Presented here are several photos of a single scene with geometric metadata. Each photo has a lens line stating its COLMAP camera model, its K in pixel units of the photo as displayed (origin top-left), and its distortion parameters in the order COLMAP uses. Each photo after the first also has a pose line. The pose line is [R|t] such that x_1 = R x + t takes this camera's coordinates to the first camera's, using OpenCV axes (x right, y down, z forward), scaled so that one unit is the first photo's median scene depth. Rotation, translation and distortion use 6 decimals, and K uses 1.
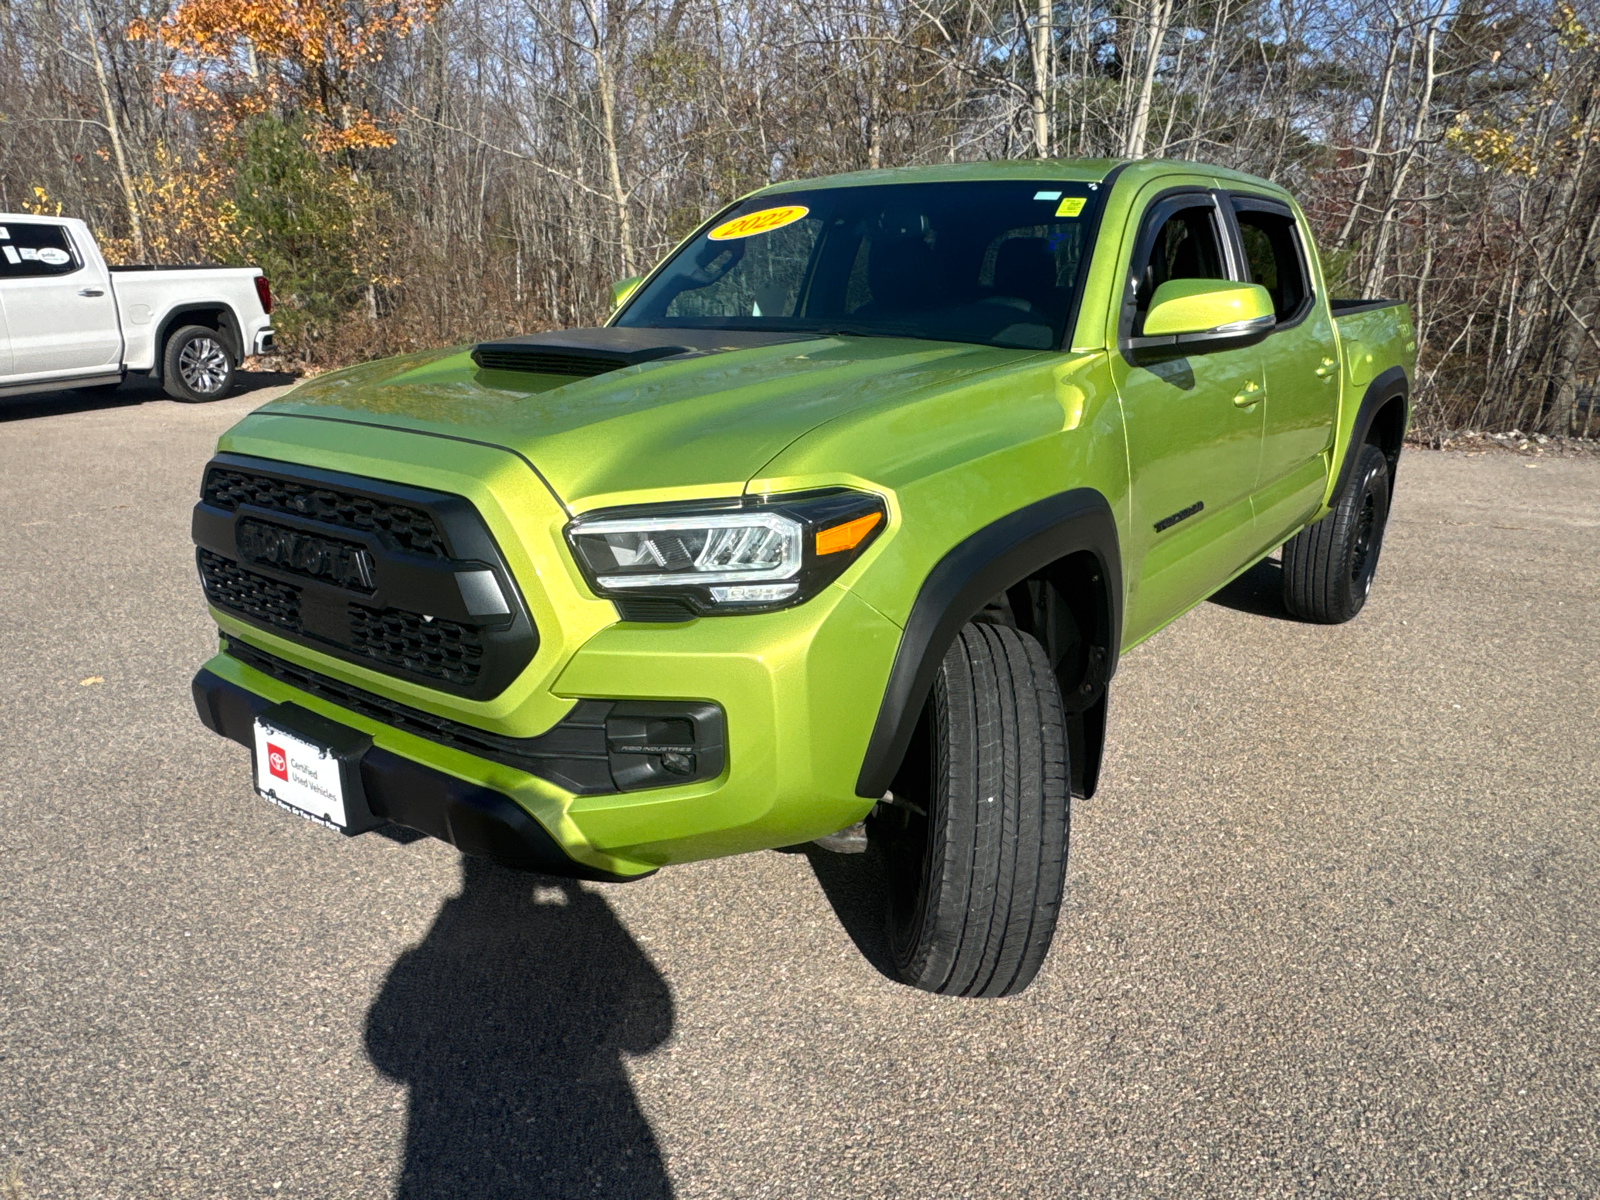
lens RADIAL K [[1122.7, 0, 800.0], [0, 1122.7, 600.0], [0, 0, 1]] dist [-0.000785, -0.000044]
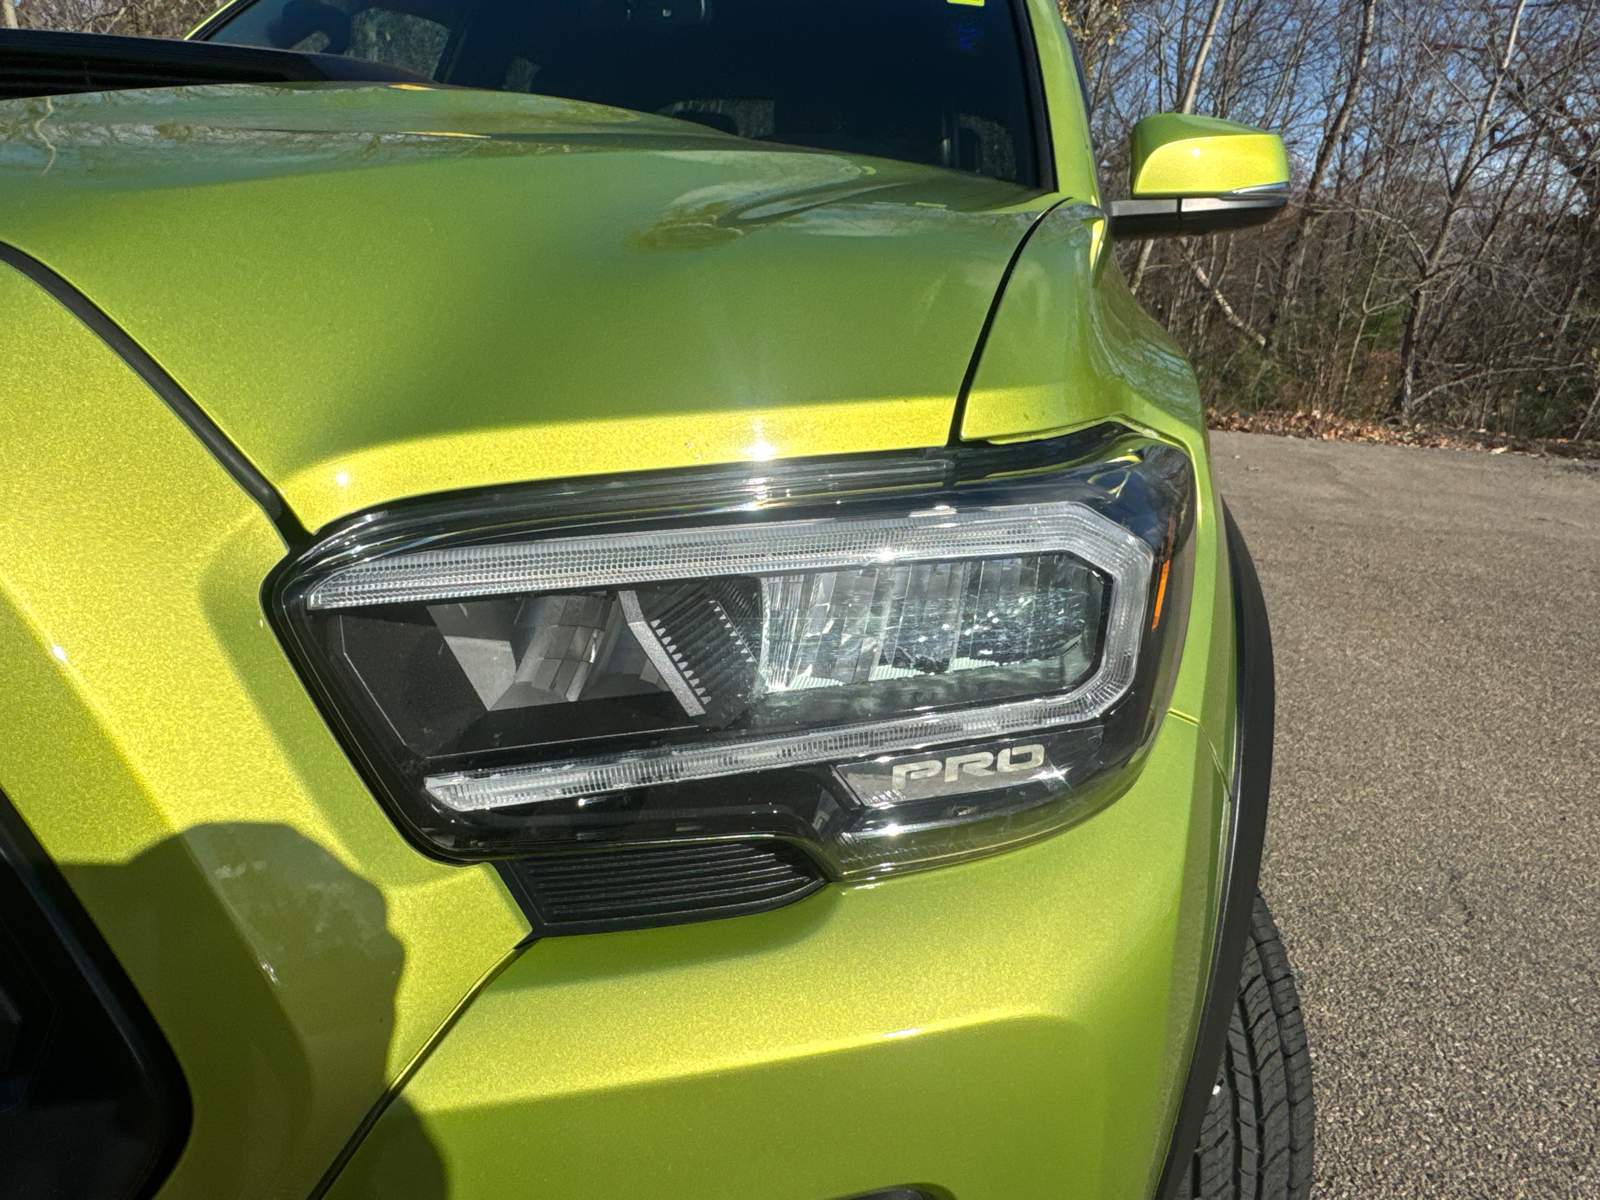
lens RADIAL K [[1120.0, 0, 774.7], [0, 1120.0, 597.1], [0, 0, 1]] dist [-0.006652, -0.003158]
pose [[0.915759, -0.049576, 0.398657, -0.203433], [0.036209, 0.998503, 0.040994, -0.065923], [-0.400093, -0.023106, 0.916183, 0.739281]]
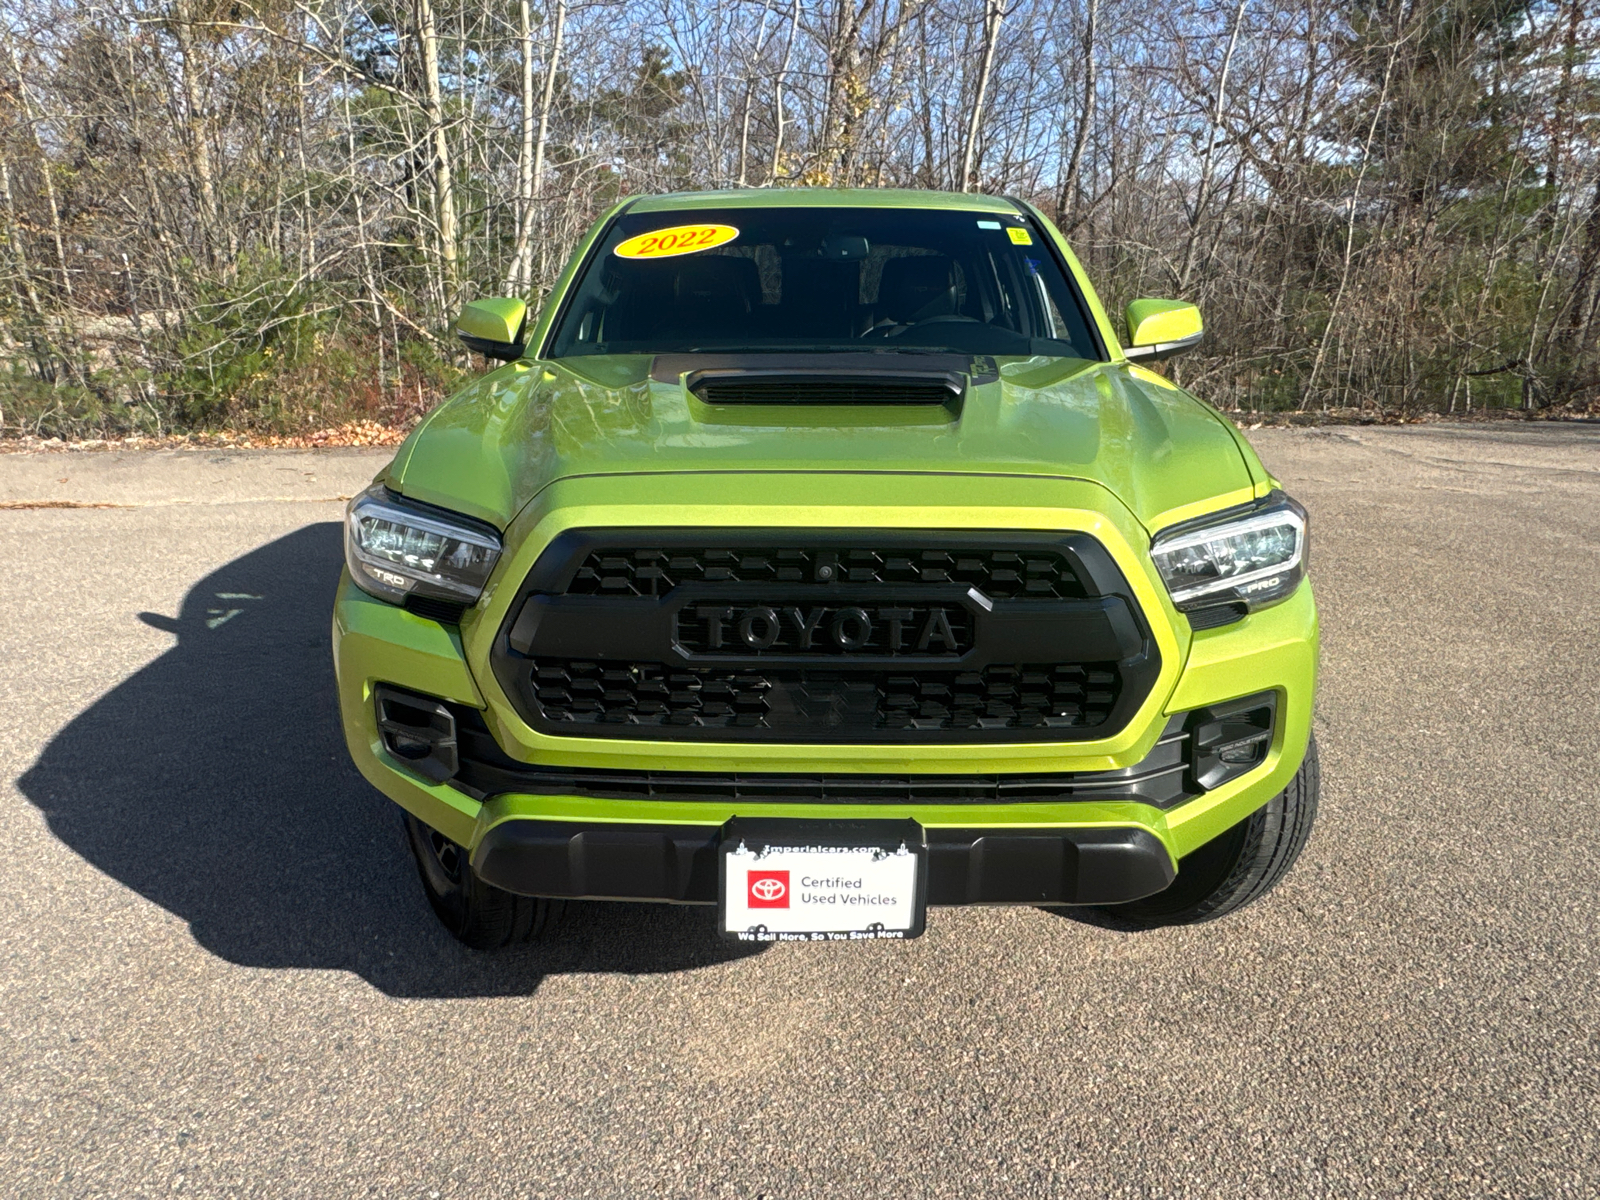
lens RADIAL K [[1122.7, 0, 800.0], [0, 1122.7, 600.0], [0, 0, 1]] dist [-0.000785, -0.000044]
pose [[0.810304, -0.155631, 0.564966, -1.022219], [0.162880, 0.985915, 0.037979, -0.107569], [-0.562919, 0.061247, 0.824239, 0.342563]]
